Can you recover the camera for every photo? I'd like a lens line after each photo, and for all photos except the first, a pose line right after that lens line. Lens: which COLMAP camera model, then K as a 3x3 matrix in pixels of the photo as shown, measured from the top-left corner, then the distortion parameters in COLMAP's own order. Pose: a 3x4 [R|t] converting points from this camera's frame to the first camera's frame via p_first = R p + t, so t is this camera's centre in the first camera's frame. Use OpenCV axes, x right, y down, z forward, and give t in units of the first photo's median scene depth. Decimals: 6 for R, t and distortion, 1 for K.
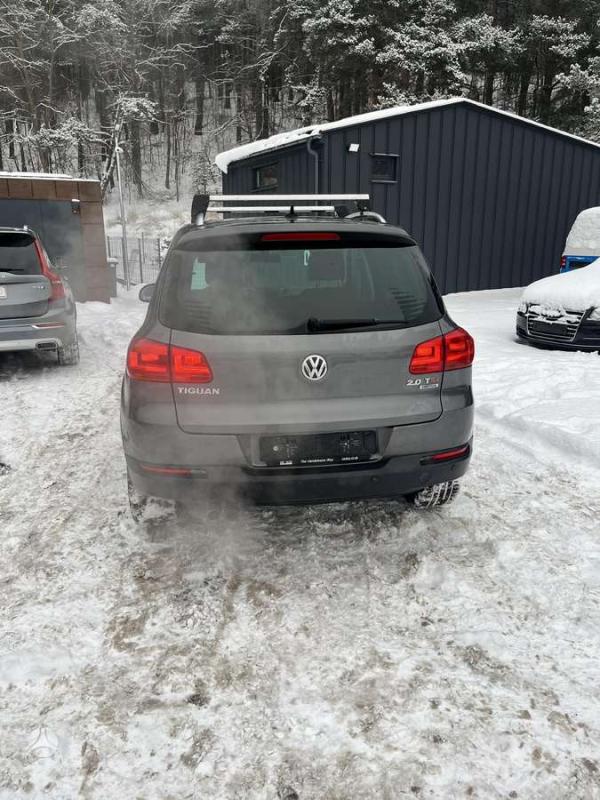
lens RADIAL K [[623.3, 0, 293.5], [0, 623.3, 401.8], [0, 0, 1]] dist [0.089336, -0.149992]
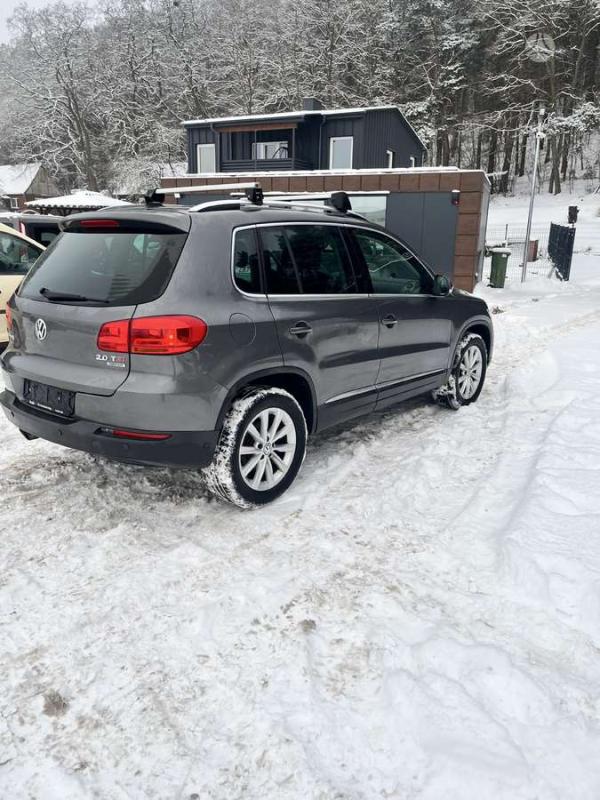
lens RADIAL K [[623.3, 0, 293.5], [0, 623.3, 401.8], [0, 0, 1]] dist [0.089336, -0.149992]
pose [[0.650265, 0.208782, -0.730456, 0.316249], [-0.198446, 0.974794, 0.101960, -0.034511], [0.733332, 0.078655, 0.675306, 0.132201]]
